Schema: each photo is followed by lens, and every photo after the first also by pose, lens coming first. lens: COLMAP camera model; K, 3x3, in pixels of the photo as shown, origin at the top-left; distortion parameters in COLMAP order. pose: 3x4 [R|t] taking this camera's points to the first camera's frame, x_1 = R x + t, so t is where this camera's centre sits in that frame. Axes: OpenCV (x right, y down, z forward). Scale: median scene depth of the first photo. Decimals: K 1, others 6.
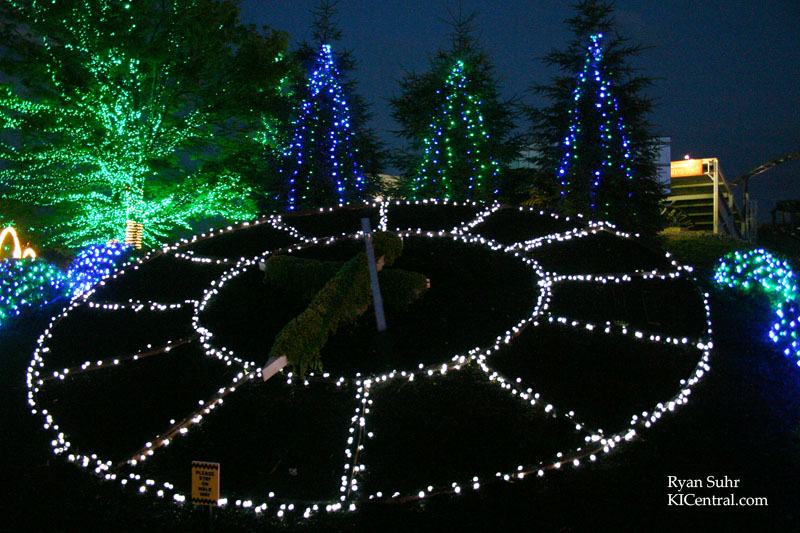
lens RADIAL K [[654.5, 0, 400.0], [0, 654.5, 266.5], [0, 0, 1]] dist [-0.169094, 0.176561]
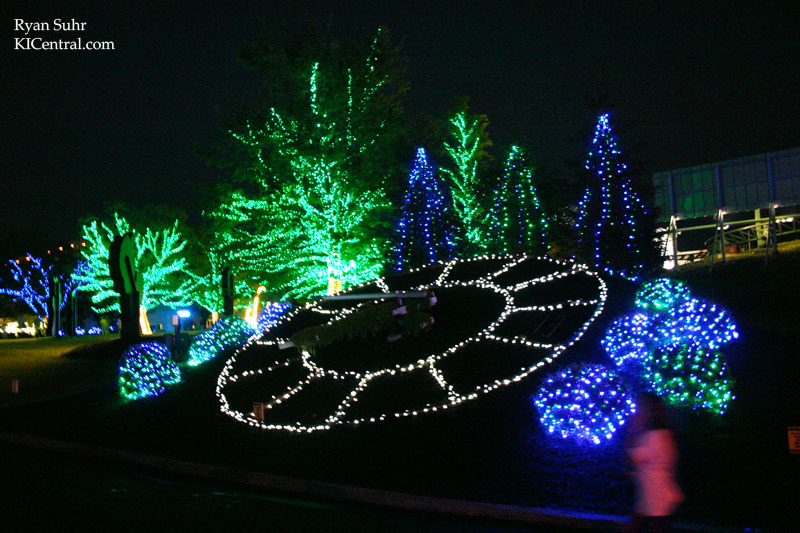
lens RADIAL K [[654.5, 0, 400.0], [0, 654.5, 266.5], [0, 0, 1]] dist [-0.169094, 0.176561]
pose [[0.928050, -0.091732, -0.360982, 0.541469], [0.073935, 0.995281, -0.062840, -0.007440], [0.365043, 0.031630, 0.930453, -0.529321]]
